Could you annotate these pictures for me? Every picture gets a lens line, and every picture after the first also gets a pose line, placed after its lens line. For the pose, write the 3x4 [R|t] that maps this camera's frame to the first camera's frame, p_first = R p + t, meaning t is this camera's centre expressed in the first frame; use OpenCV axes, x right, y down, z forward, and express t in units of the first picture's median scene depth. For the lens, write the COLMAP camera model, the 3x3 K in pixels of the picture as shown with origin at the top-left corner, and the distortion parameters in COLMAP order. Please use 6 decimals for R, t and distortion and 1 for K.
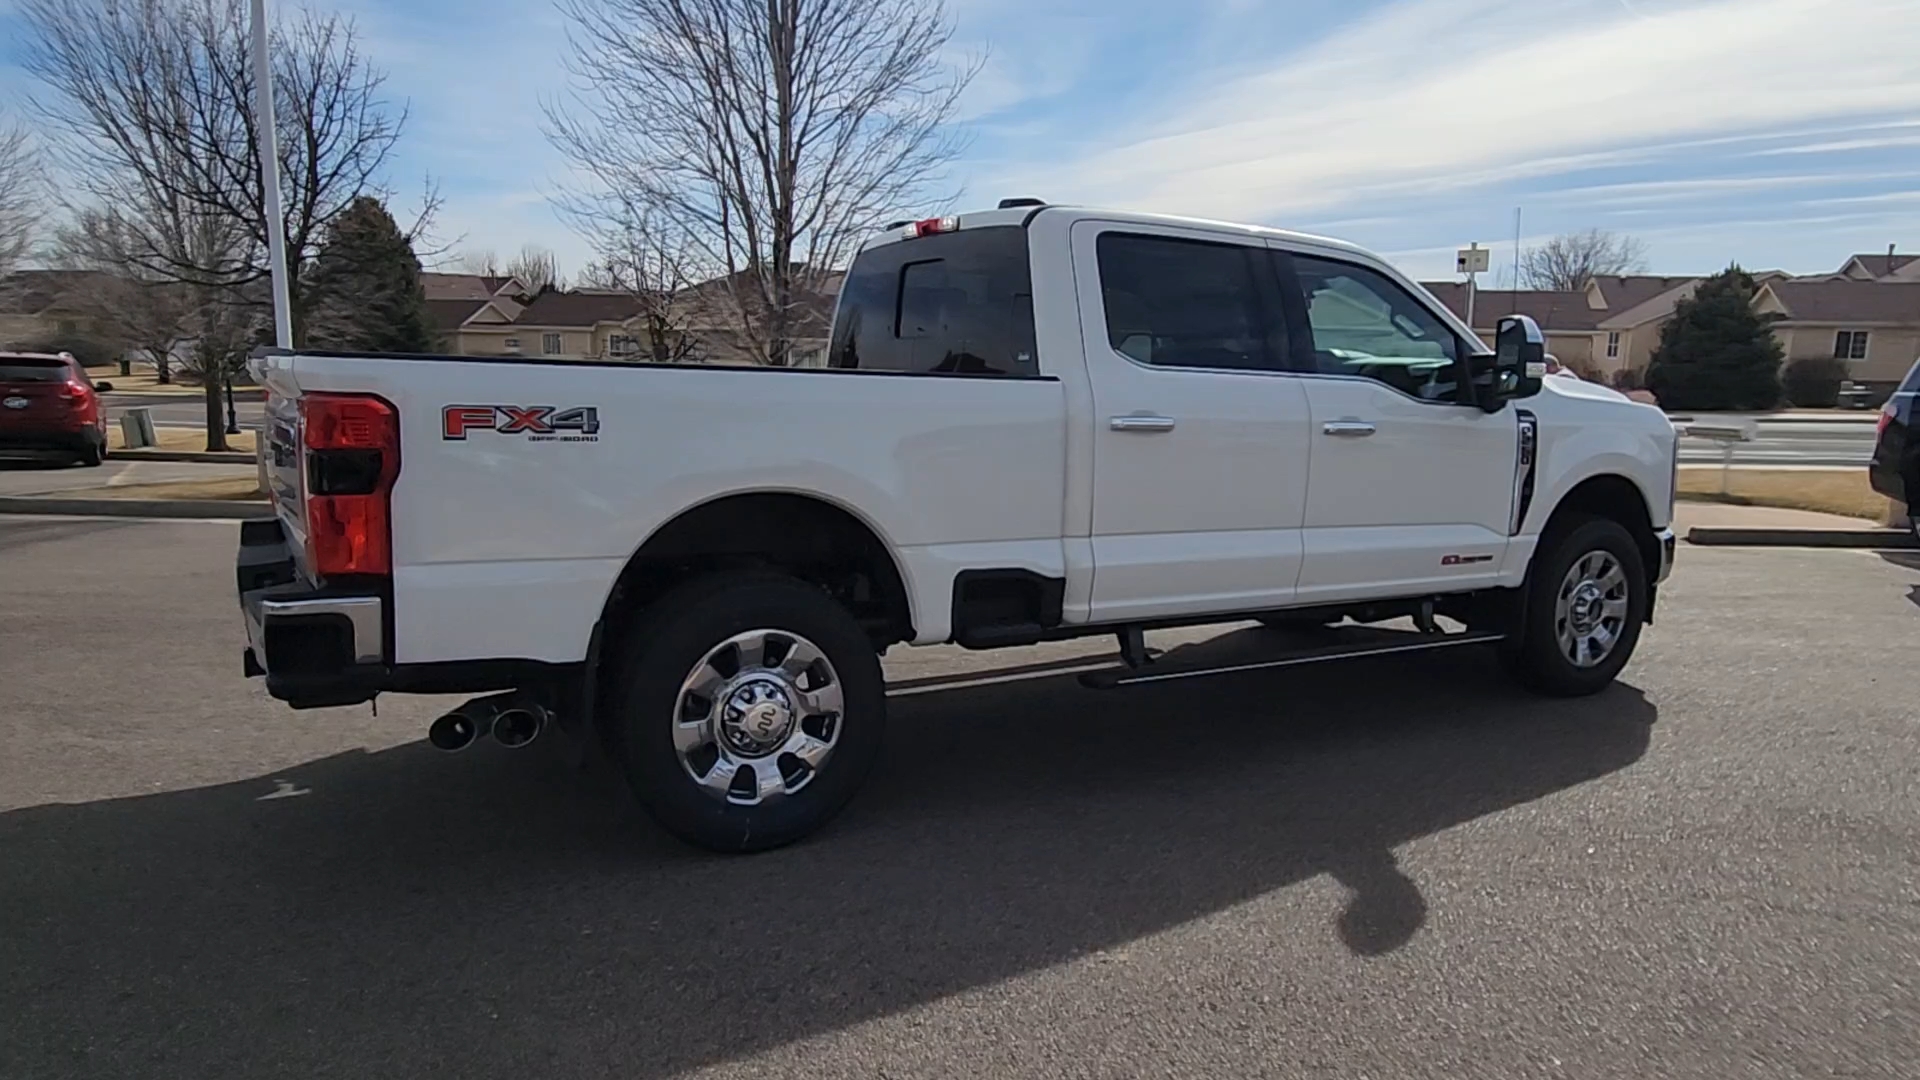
lens RADIAL K [[1279.2, 0, 958.8], [0, 1279.2, 536.4], [0, 0, 1]] dist [0.002027, 0.008178]
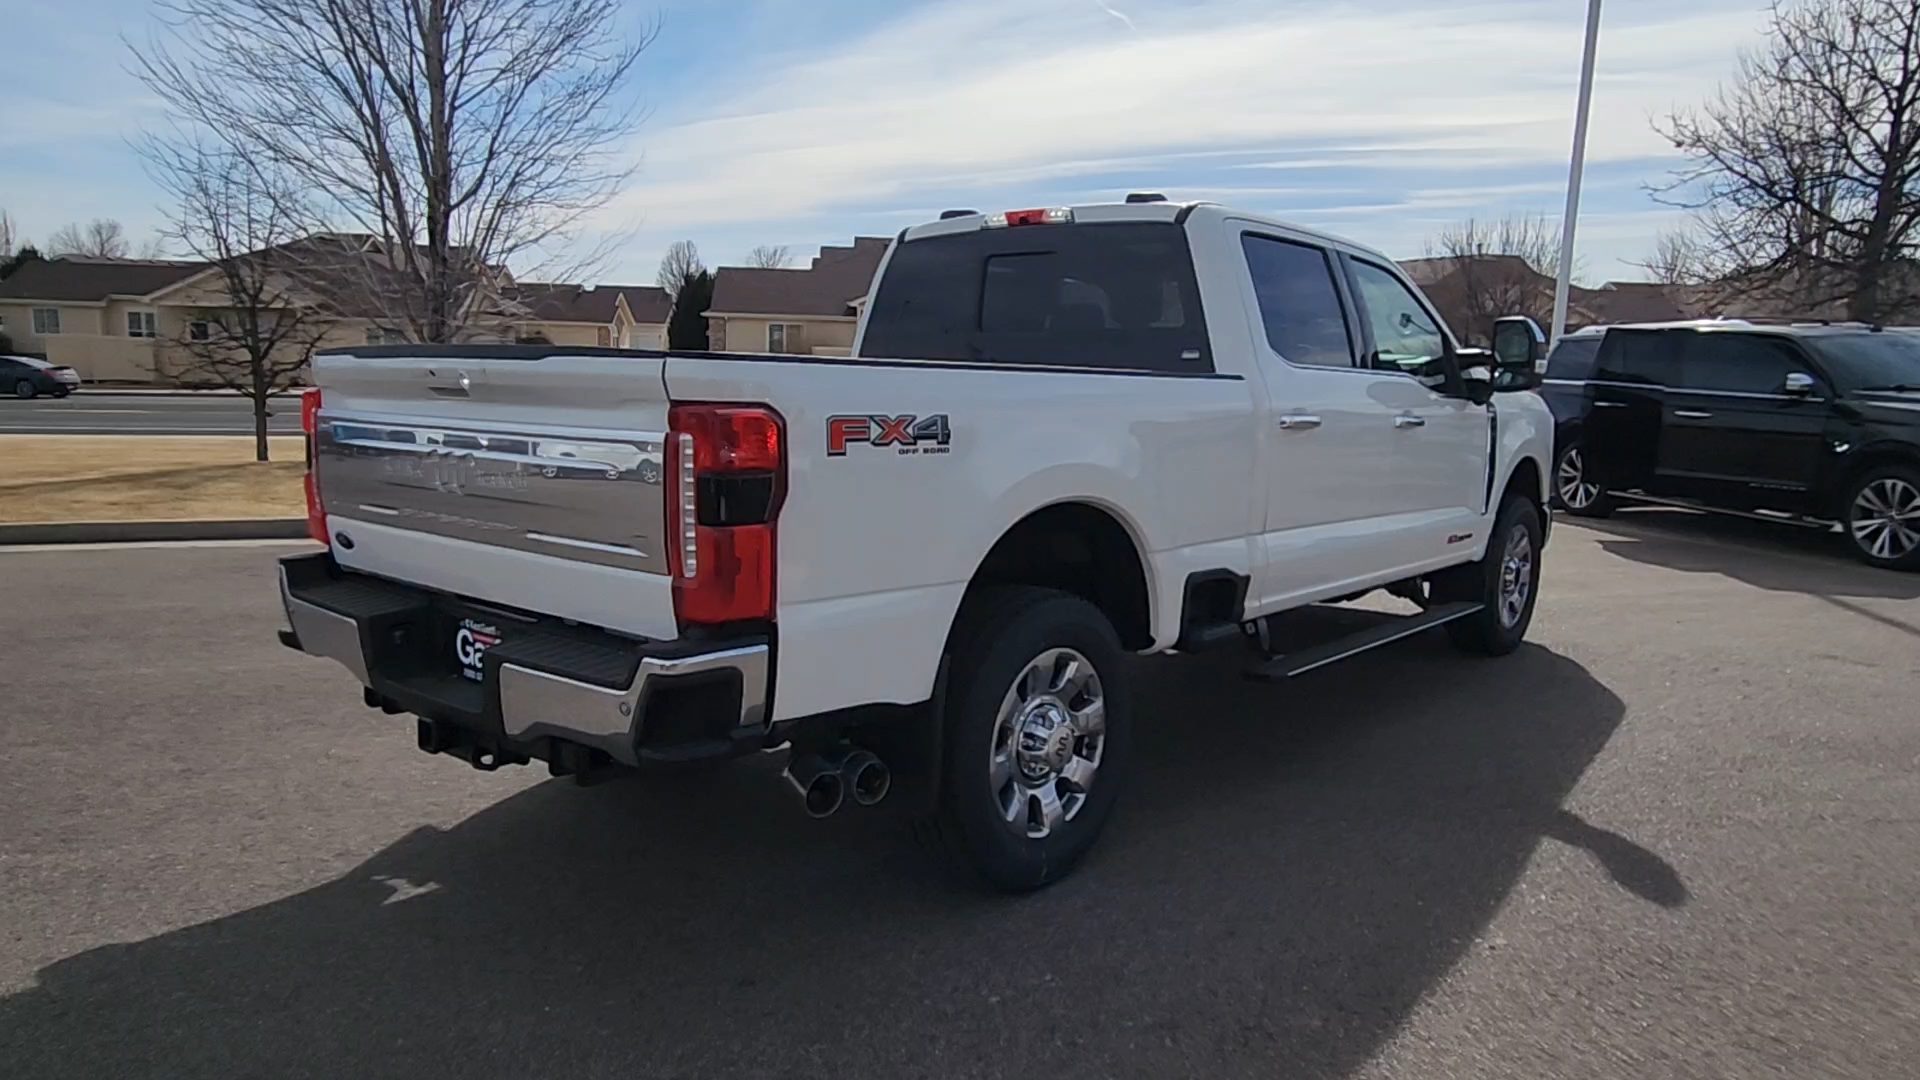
lens RADIAL K [[1279.2, 0, 959.0], [0, 1279.2, 532.3], [0, 0, 1]] dist [0.002027, 0.008178]
pose [[0.944870, -0.042221, 0.324712, -0.425629], [0.039201, 0.999106, 0.015840, -0.024468], [-0.325091, -0.002238, 0.945680, 0.114028]]
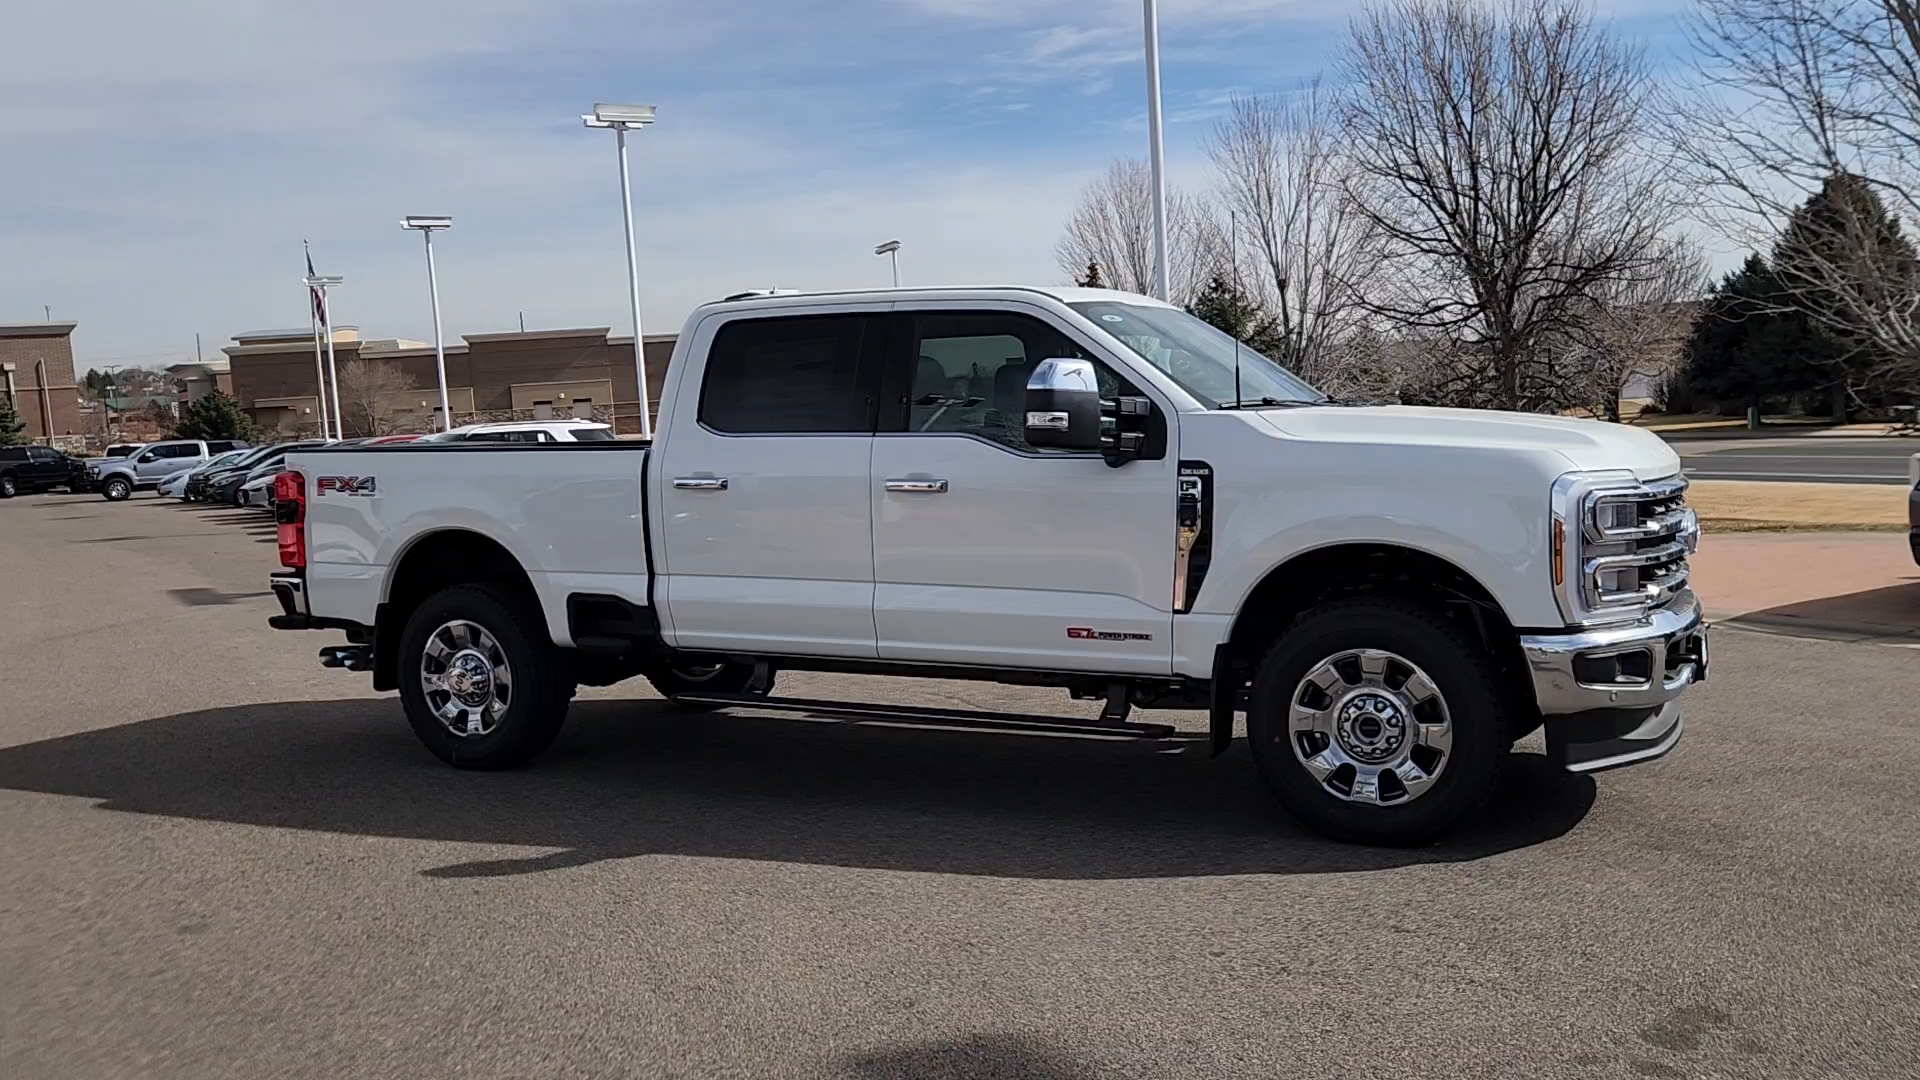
lens RADIAL K [[1633.8, 0, 945.4], [0, 1633.8, 534.3], [0, 0, 1]] dist [0.041731, -0.033148]
pose [[0.525033, 0.023742, -0.850751, 1.477986], [-0.062925, 0.997958, -0.010984, -0.035907], [0.848753, 0.059300, 0.525454, 0.374846]]
